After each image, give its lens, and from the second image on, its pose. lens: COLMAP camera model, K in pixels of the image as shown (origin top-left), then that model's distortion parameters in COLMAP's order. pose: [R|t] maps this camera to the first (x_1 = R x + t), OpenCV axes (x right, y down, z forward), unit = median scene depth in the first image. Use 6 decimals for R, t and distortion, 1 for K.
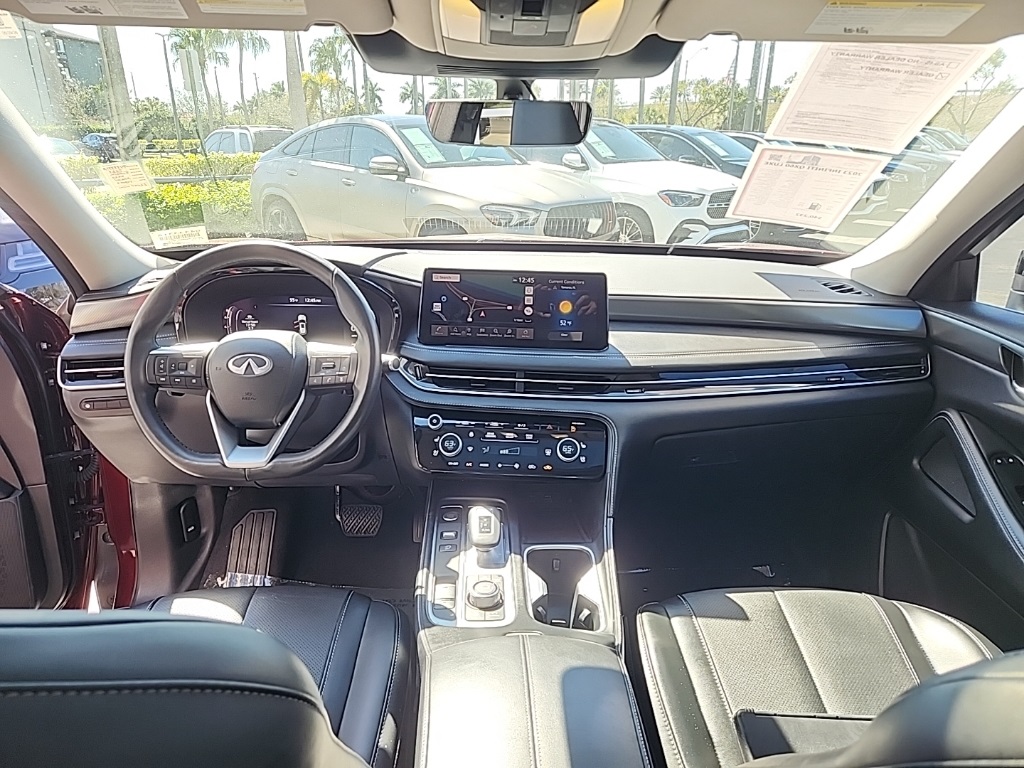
lens RADIAL K [[695.7, 0, 504.9], [0, 695.7, 389.9], [0, 0, 1]] dist [0.052868, -0.034756]
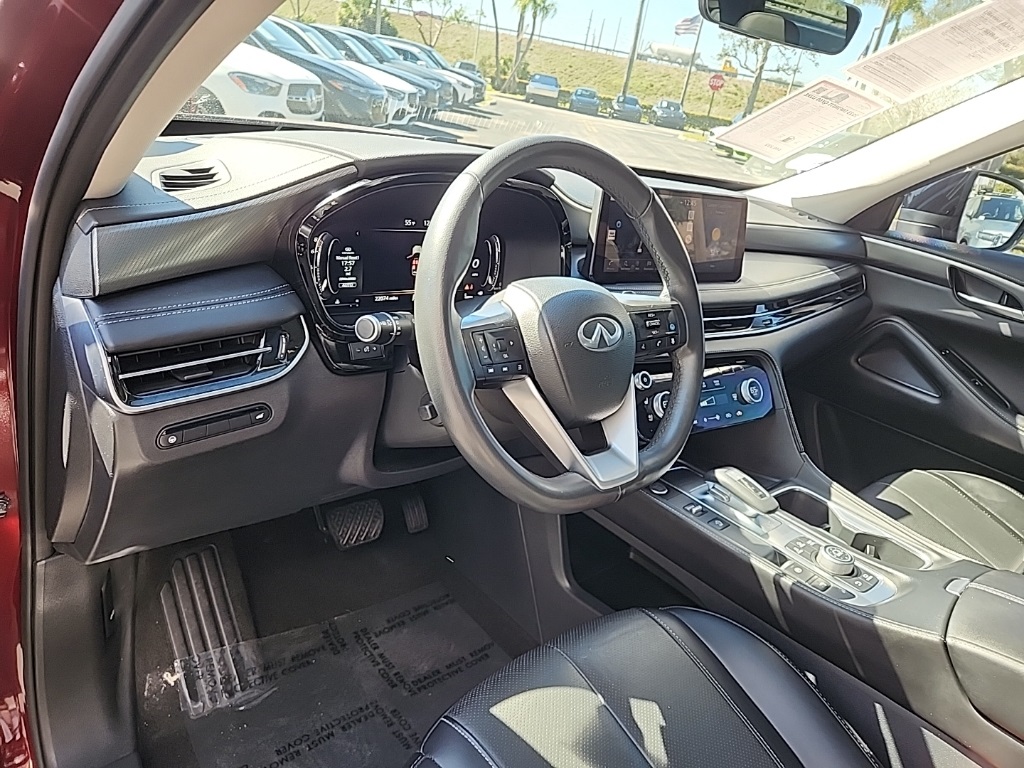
lens RADIAL K [[695.7, 0, 580.9], [0, 695.7, 378.0], [0, 0, 1]] dist [0.052868, -0.034756]
pose [[0.763444, -0.129692, 0.632719, -0.636807], [0.055527, 0.989185, 0.135758, -0.067476], [-0.643483, -0.068511, 0.762388, 0.406642]]
